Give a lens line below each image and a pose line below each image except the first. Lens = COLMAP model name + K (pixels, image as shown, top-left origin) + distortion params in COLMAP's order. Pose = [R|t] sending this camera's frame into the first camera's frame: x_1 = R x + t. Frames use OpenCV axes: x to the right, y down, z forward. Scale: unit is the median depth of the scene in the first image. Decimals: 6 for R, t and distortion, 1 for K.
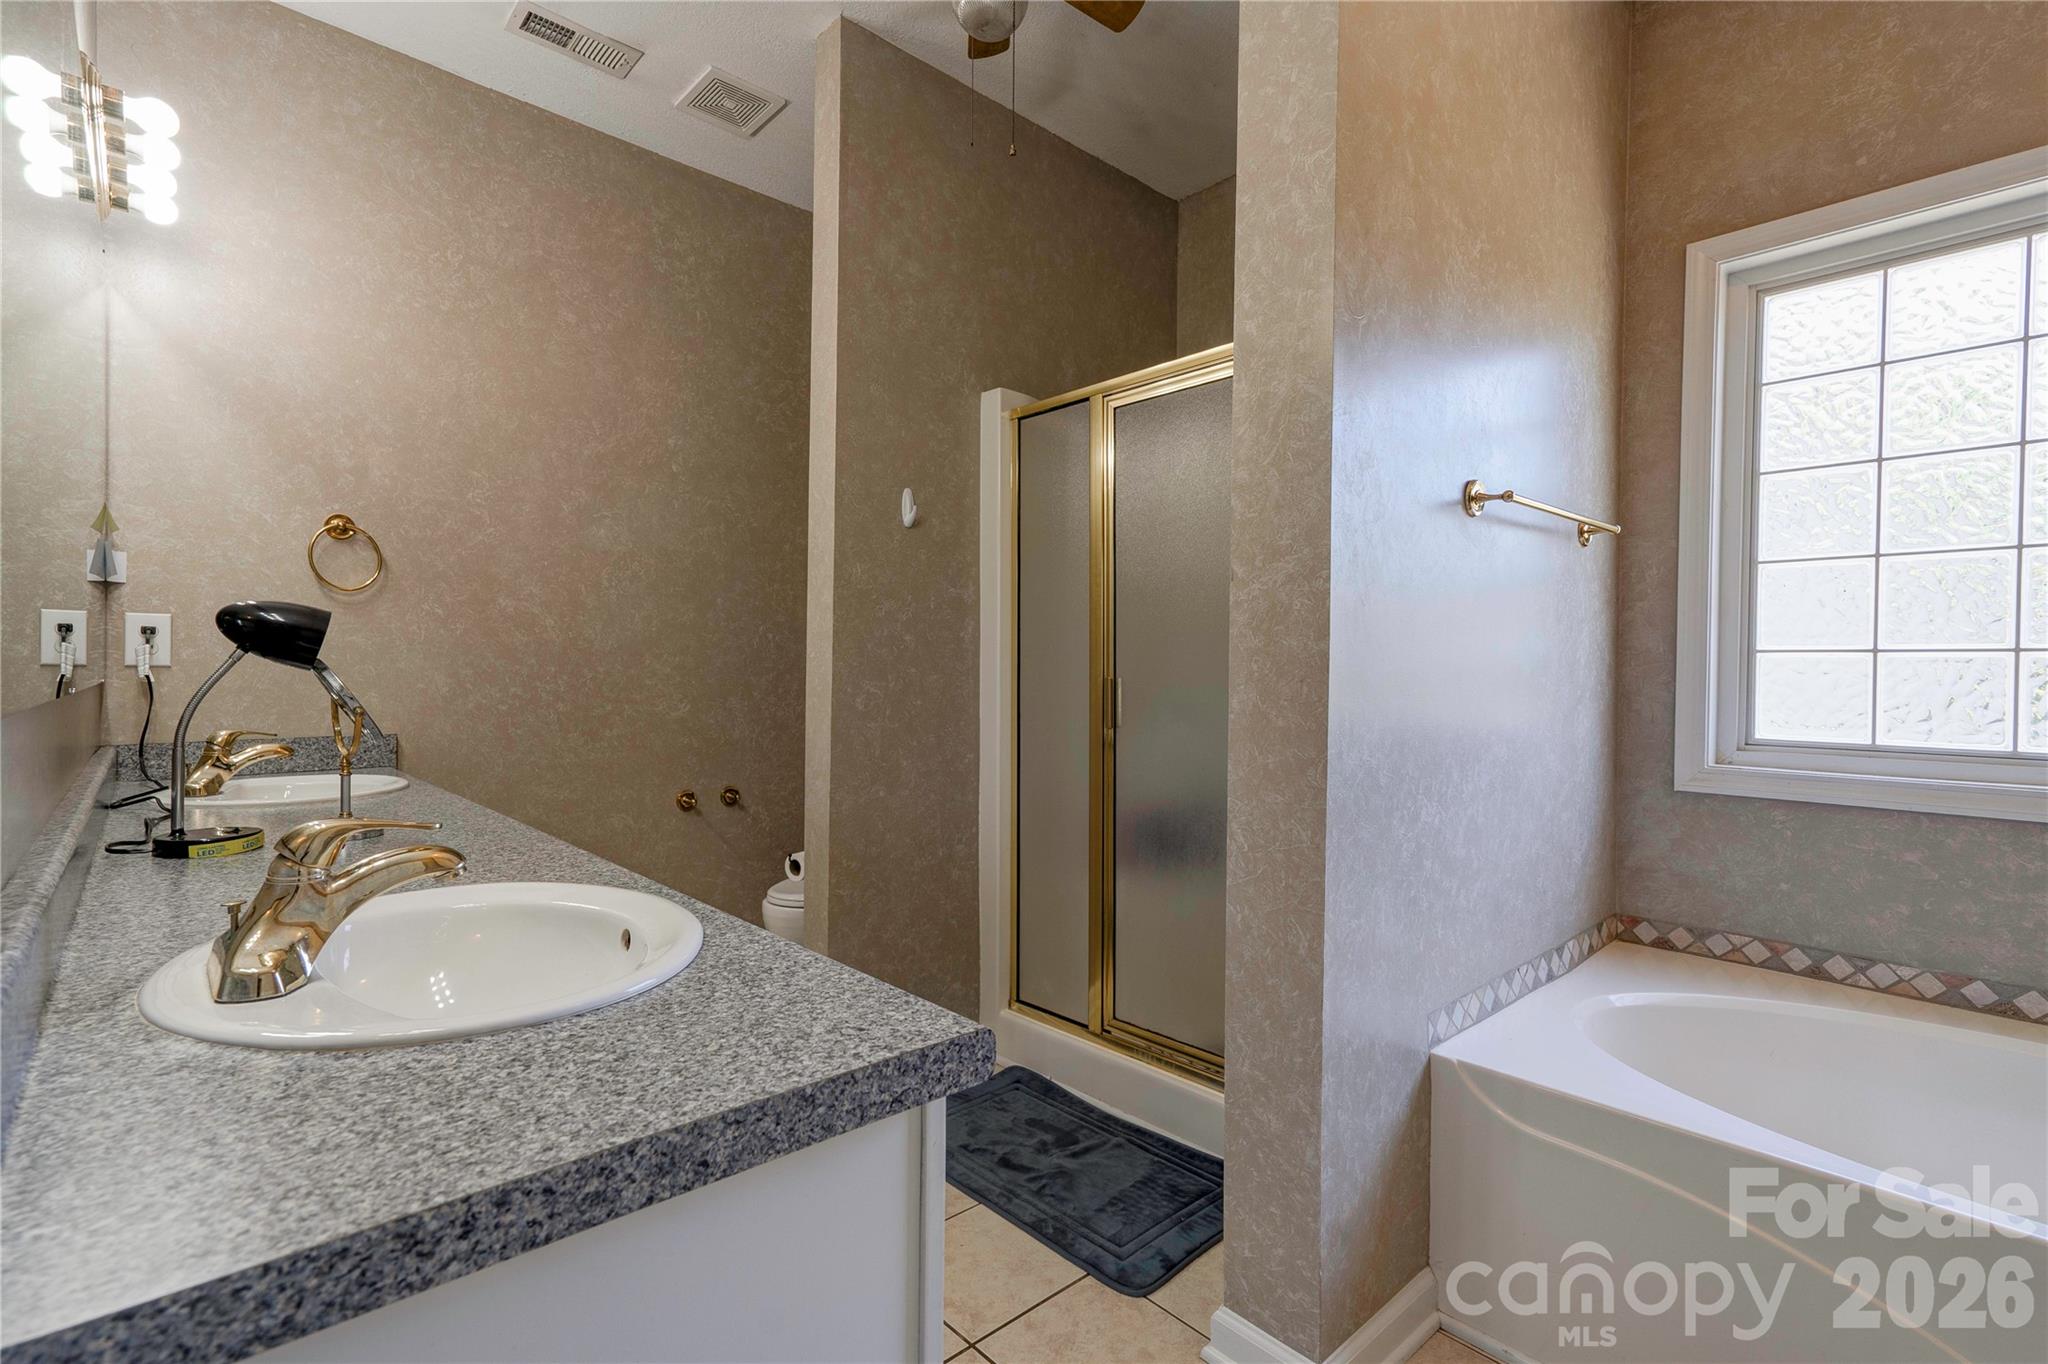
lens RADIAL K [[935.3, 0, 1014.1], [0, 935.3, 679.1], [0, 0, 1]] dist [-0.009304, 0.015674]
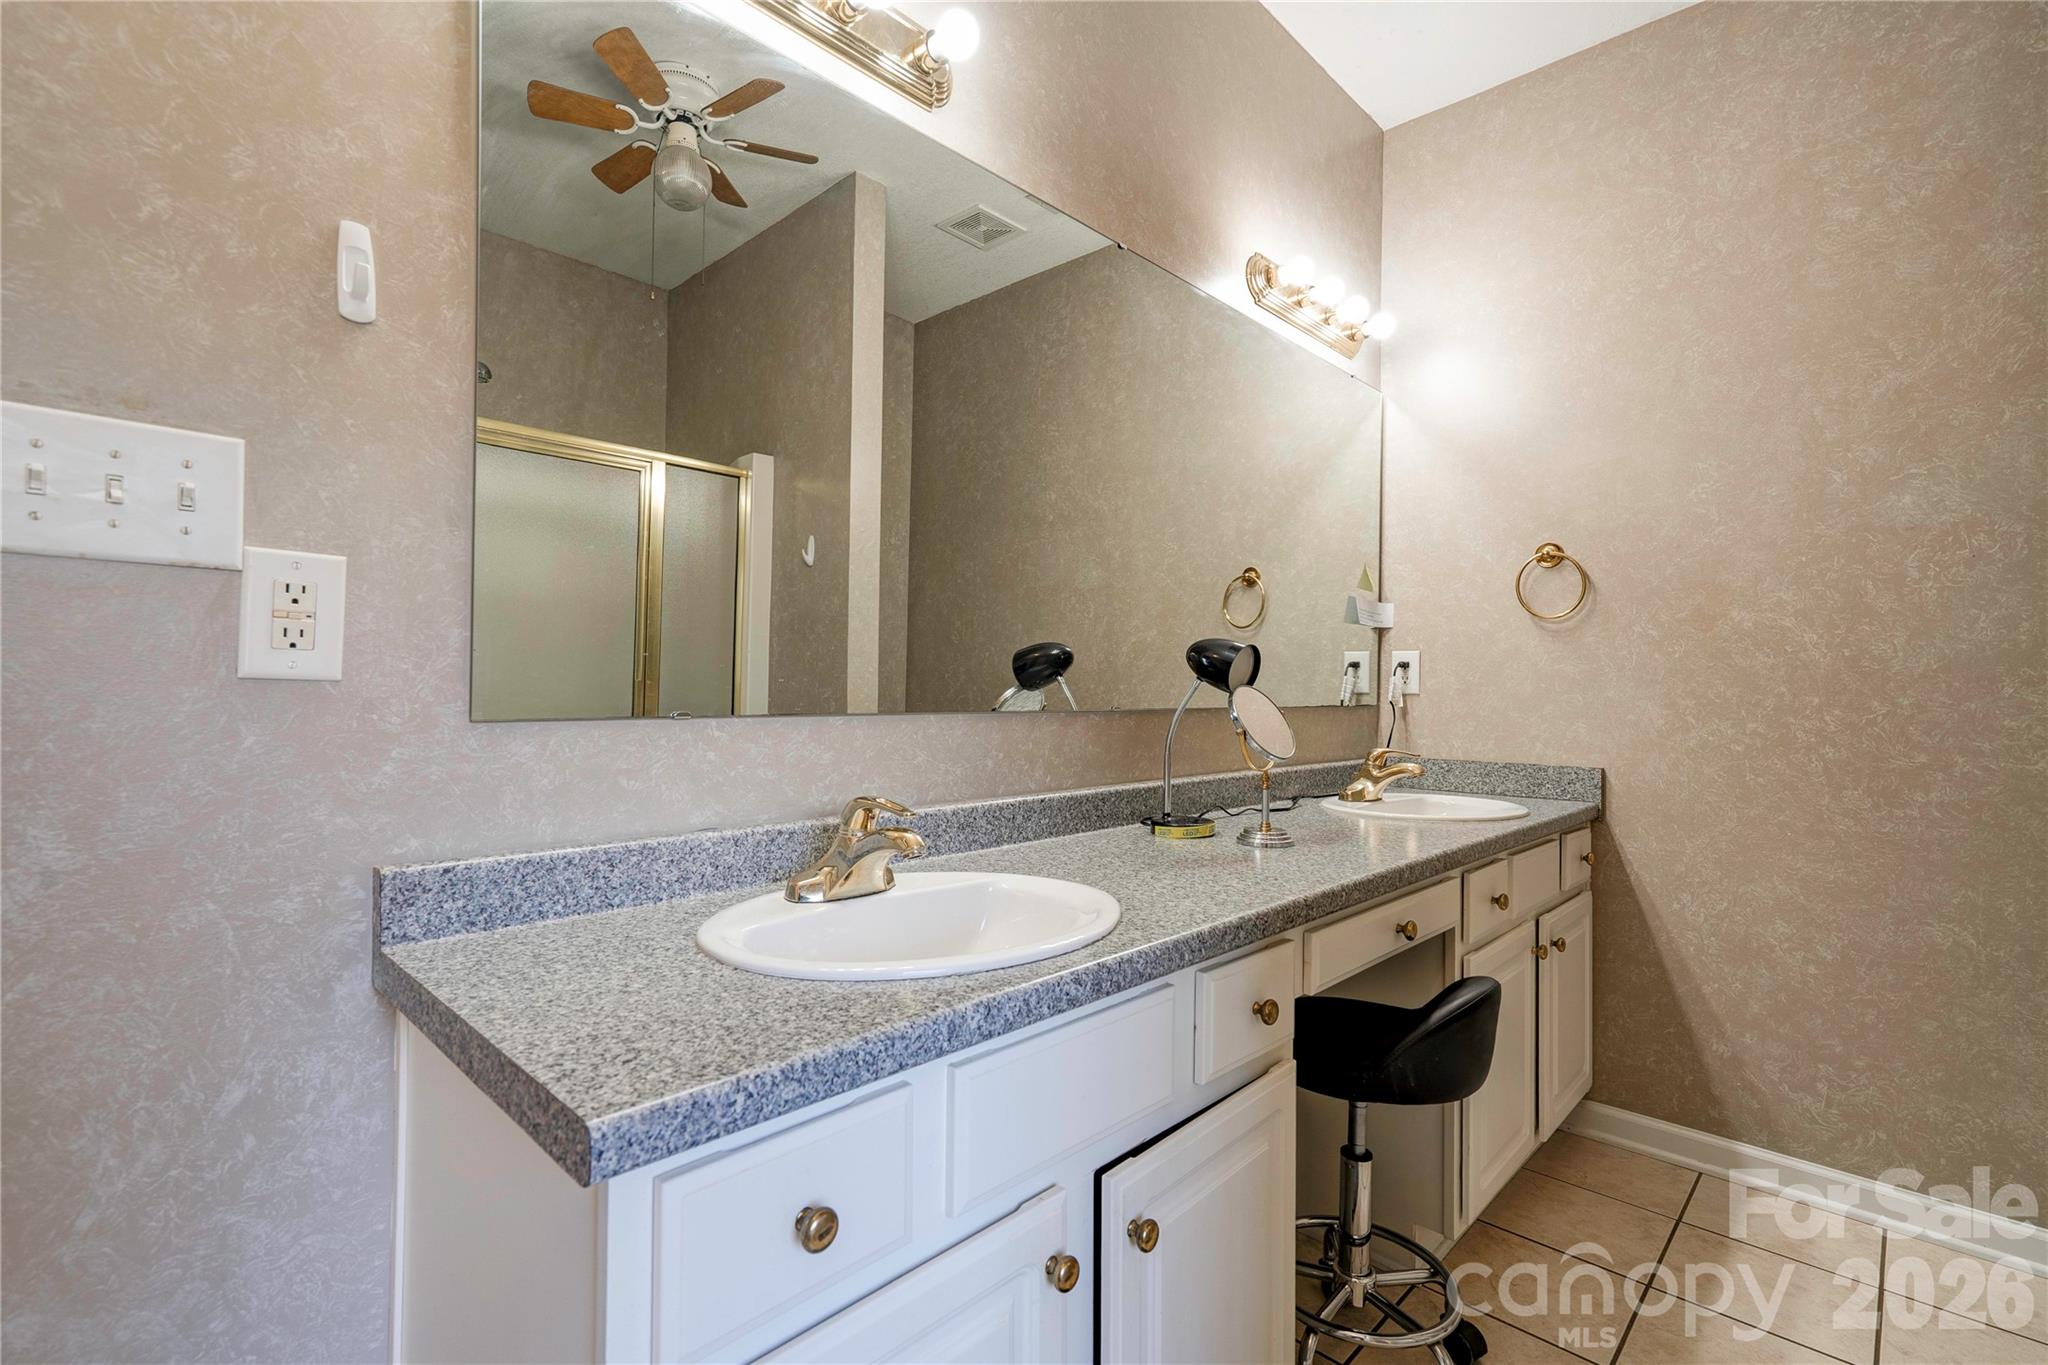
lens RADIAL K [[935.3, 0, 1014.1], [0, 935.3, 679.6], [0, 0, 1]] dist [-0.009304, 0.015674]
pose [[0.076435, -0.014498, -0.996969, 0.220268], [-0.020317, 0.999664, -0.016095, -0.002449], [0.996868, 0.021485, 0.076115, 0.349812]]
